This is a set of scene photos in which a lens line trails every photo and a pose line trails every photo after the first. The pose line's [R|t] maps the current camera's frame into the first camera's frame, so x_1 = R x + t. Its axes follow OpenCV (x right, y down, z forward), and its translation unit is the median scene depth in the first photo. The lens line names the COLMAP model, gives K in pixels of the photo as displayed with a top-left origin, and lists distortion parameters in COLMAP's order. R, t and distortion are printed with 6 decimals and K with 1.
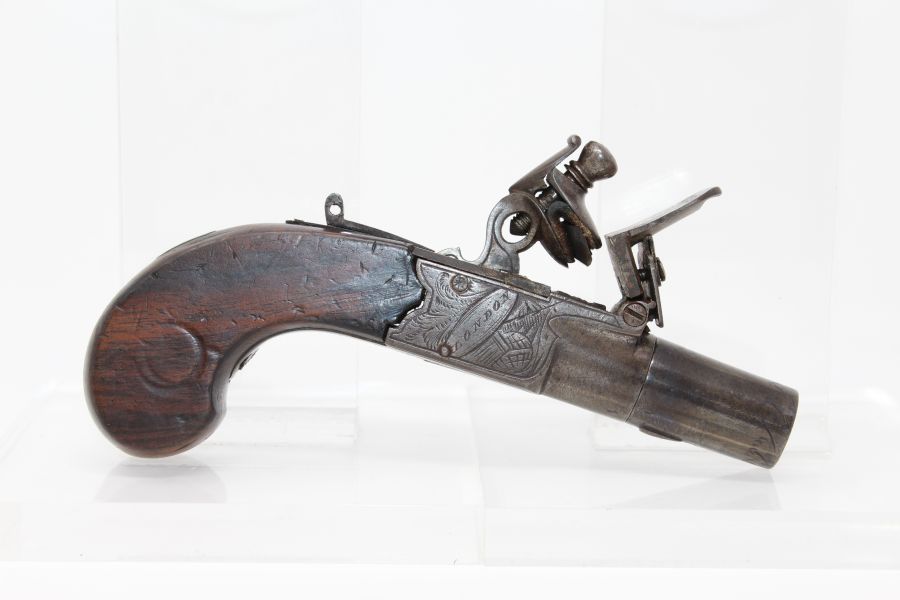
lens RADIAL K [[1994.1, 0, 450.0], [0, 1994.1, 300.0], [0, 0, 1]] dist [0.051581, 0.053248]
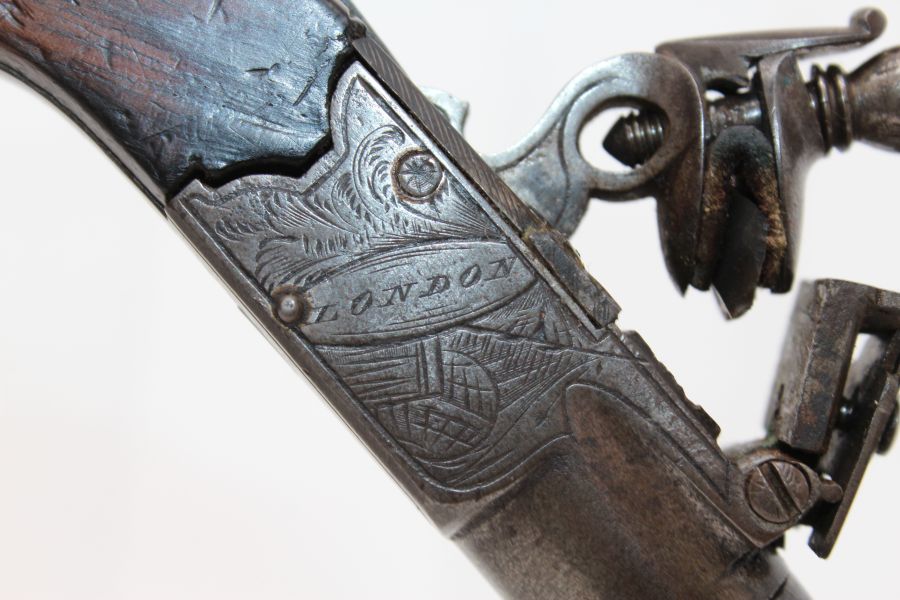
lens RADIAL K [[2285.8, 0, 450.0], [0, 2285.8, 300.0], [0, 0, 1]] dist [0.104947, 0.276109]
pose [[0.854490, 0.518496, -0.031760, 0.035861], [-0.519286, 0.854210, -0.025842, 0.019694], [0.013731, 0.038574, 0.999161, 0.570488]]
